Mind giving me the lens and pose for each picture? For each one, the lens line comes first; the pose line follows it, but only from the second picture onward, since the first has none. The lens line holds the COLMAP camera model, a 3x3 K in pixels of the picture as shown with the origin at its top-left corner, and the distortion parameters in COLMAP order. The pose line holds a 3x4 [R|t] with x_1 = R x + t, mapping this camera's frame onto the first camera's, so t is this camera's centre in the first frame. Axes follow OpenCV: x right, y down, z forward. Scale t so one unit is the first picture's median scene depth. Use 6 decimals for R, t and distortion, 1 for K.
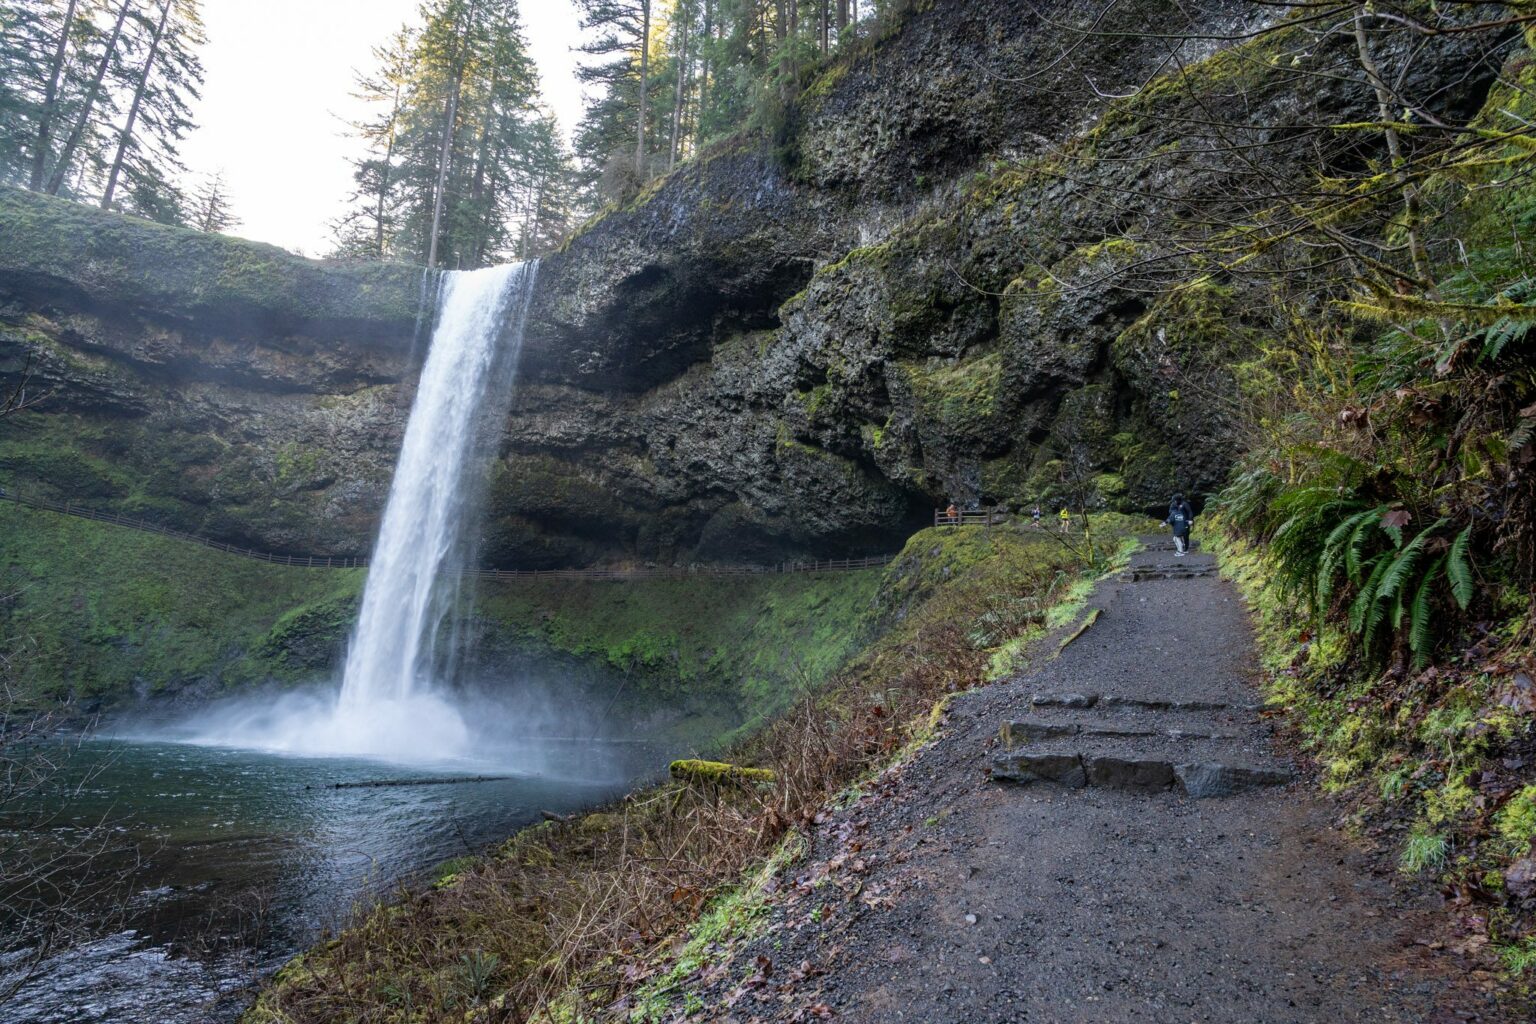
lens RADIAL K [[792.2, 0, 746.8], [0, 792.2, 504.6], [0, 0, 1]] dist [-0.014778, 0.000576]
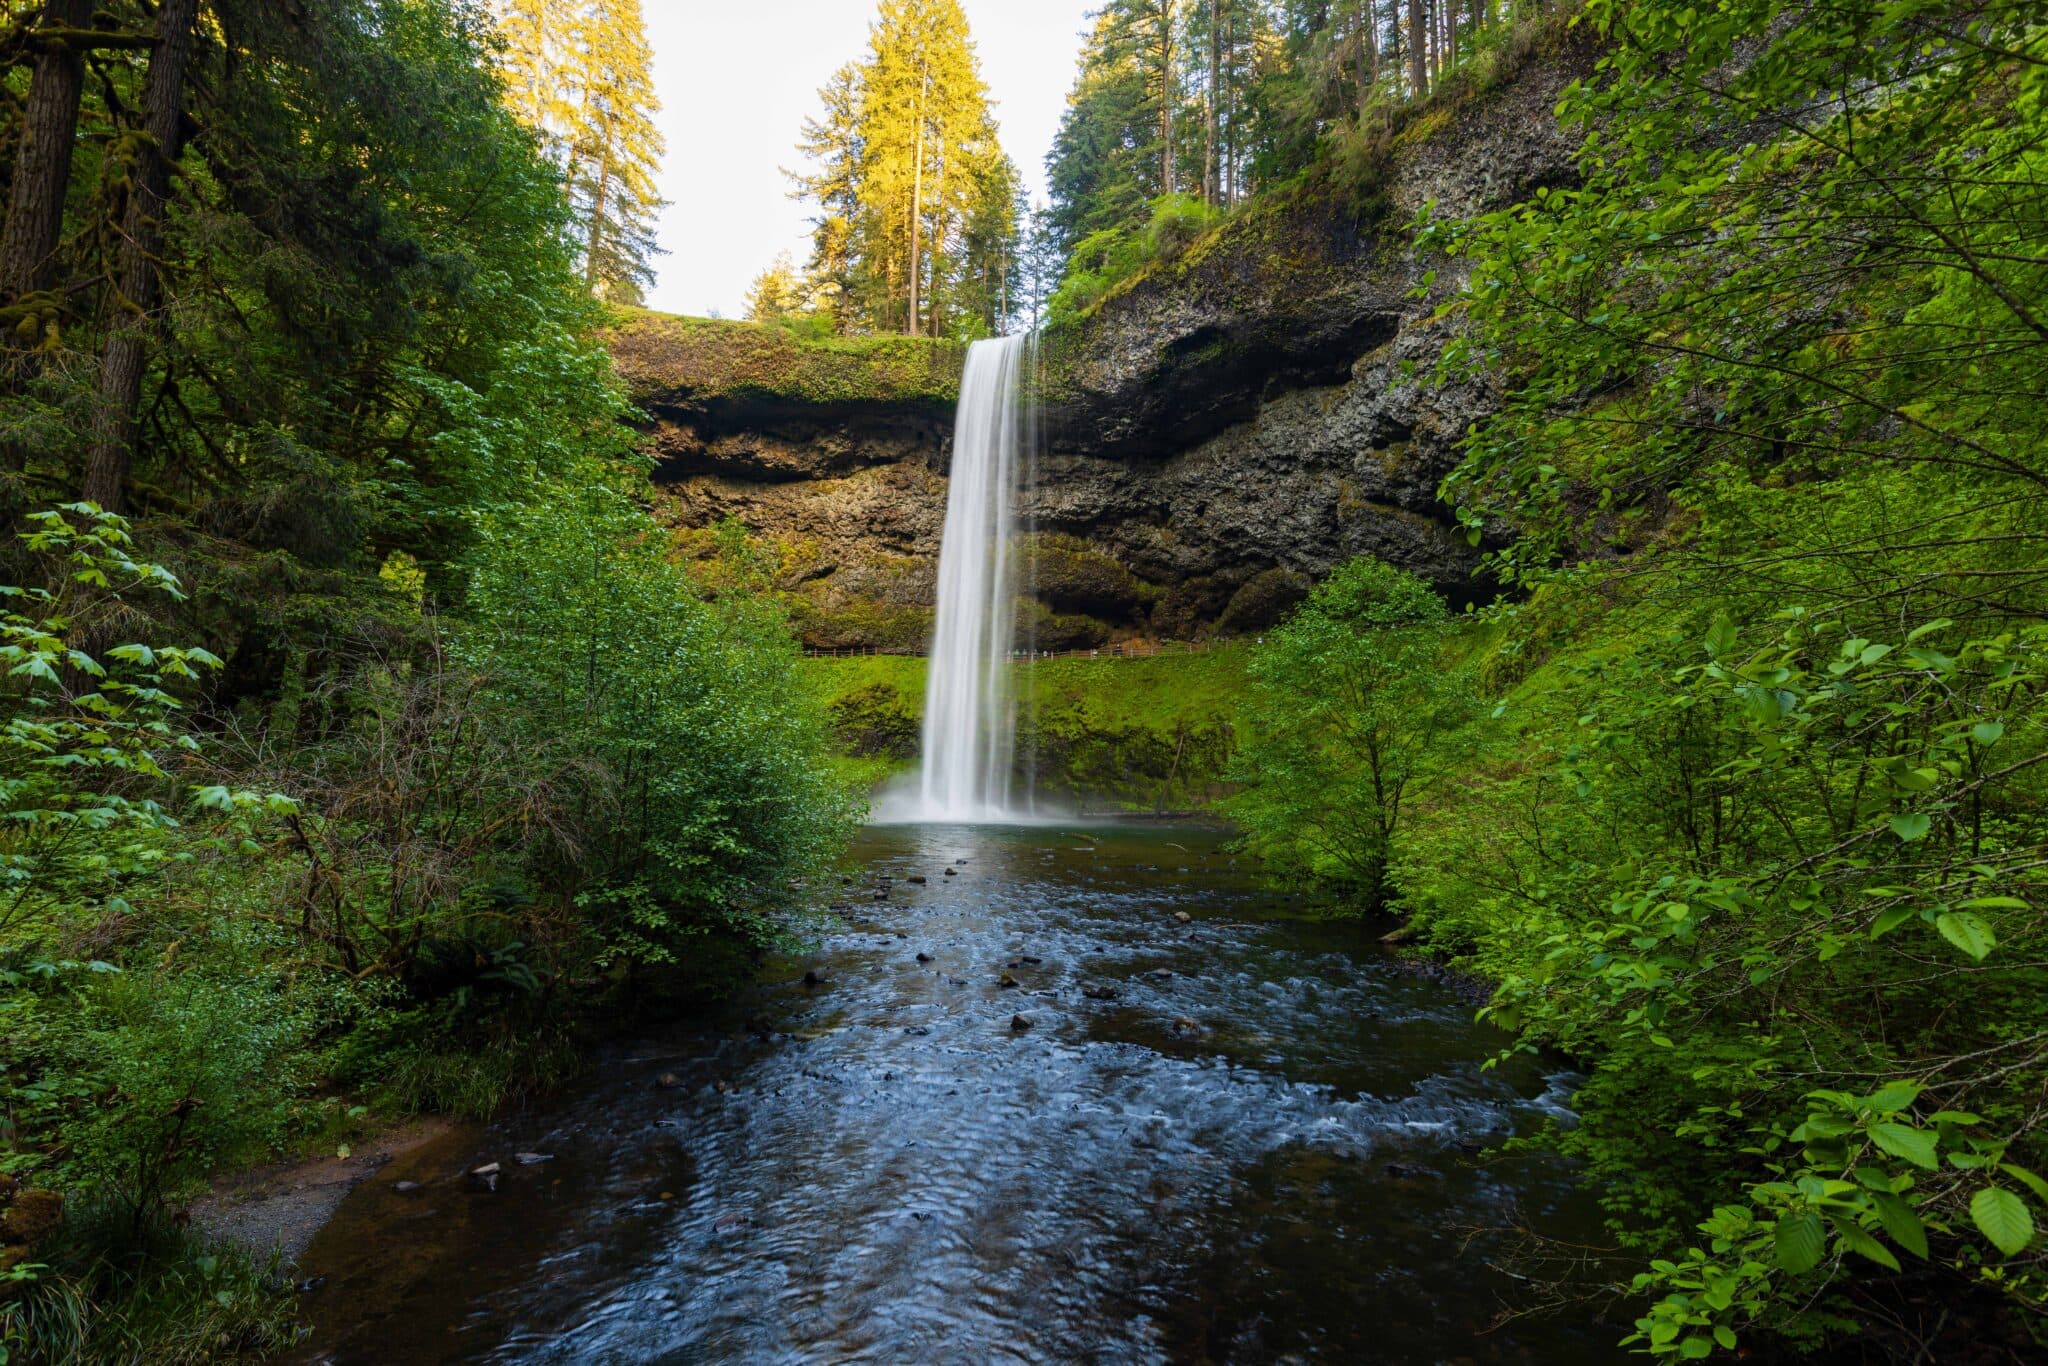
lens RADIAL K [[989.2, 0, 1019.9], [0, 989.2, 661.2], [0, 0, 1]] dist [0.000059, -0.000011]
pose [[0.993361, -0.042979, -0.106710, -0.217941], [0.051478, 0.995607, 0.078207, -0.001252], [0.102880, -0.083181, 0.991210, -0.237029]]
